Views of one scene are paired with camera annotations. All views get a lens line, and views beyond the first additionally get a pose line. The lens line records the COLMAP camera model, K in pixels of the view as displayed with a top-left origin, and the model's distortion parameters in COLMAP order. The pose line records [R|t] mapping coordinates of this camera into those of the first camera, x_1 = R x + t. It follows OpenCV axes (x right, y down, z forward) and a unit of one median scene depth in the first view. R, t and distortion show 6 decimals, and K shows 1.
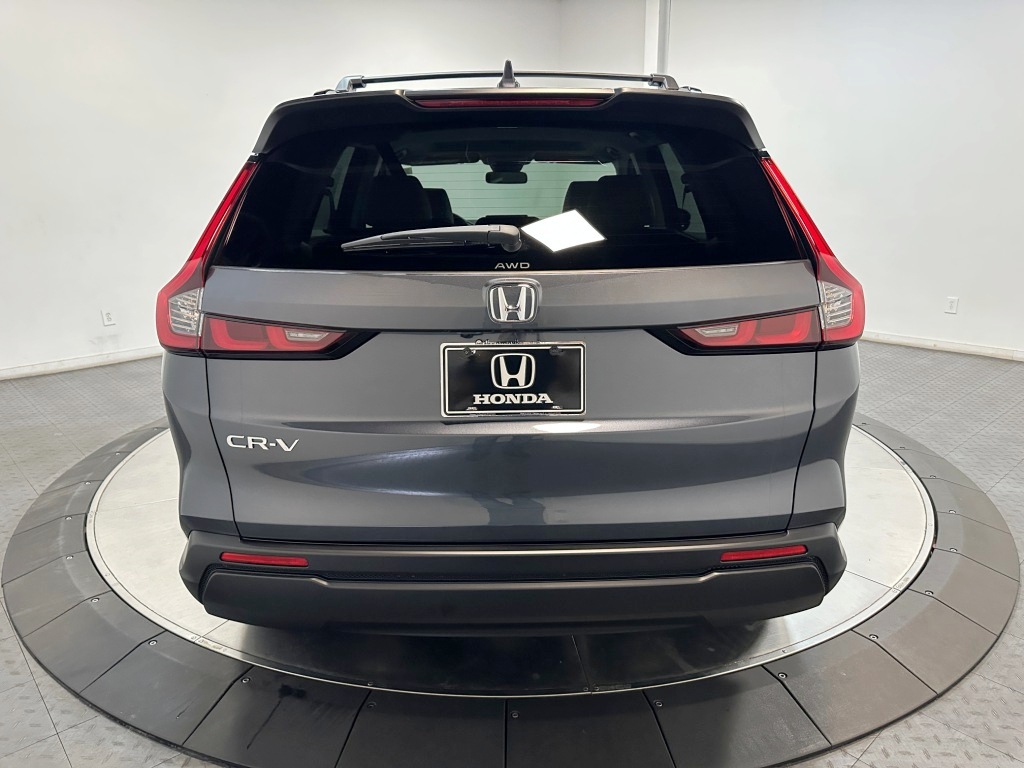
lens RADIAL K [[708.4, 0, 516.2], [0, 708.4, 391.3], [0, 0, 1]] dist [-0.010683, -0.002761]
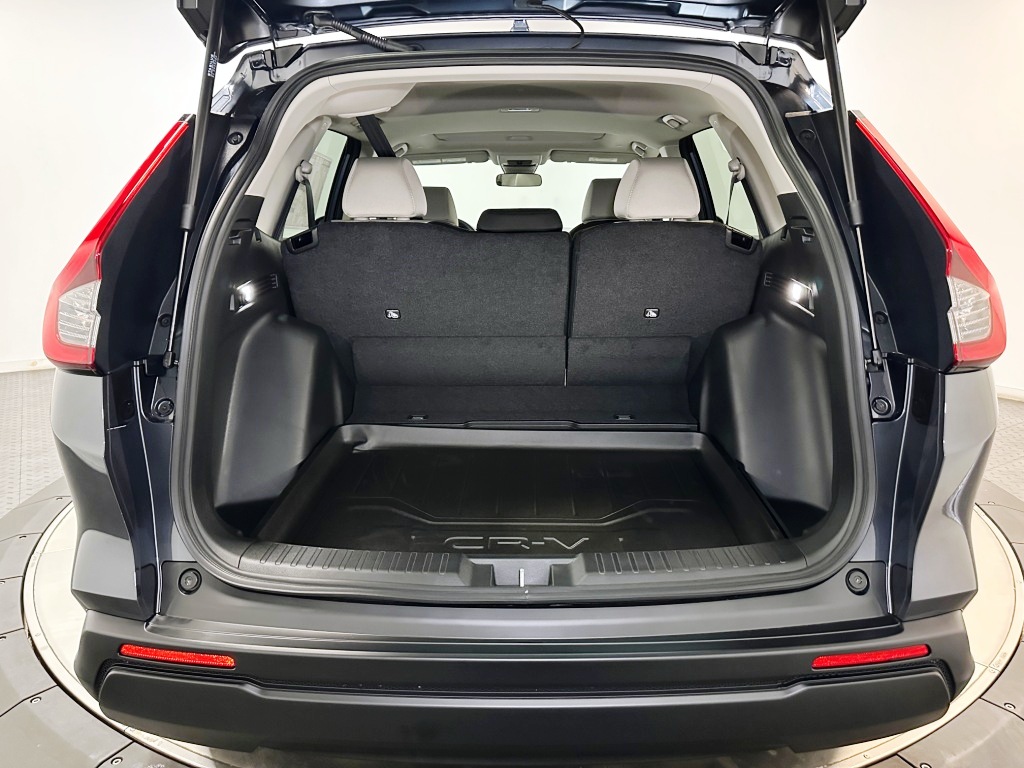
lens RADIAL K [[708.4, 0, 510.4], [0, 708.4, 380.6], [0, 0, 1]] dist [-0.010683, -0.002761]
pose [[0.999617, 0.008073, -0.026465, 0.002685], [-0.009260, 0.998941, -0.045058, -0.013795], [0.026073, 0.045286, 0.998634, 0.263545]]
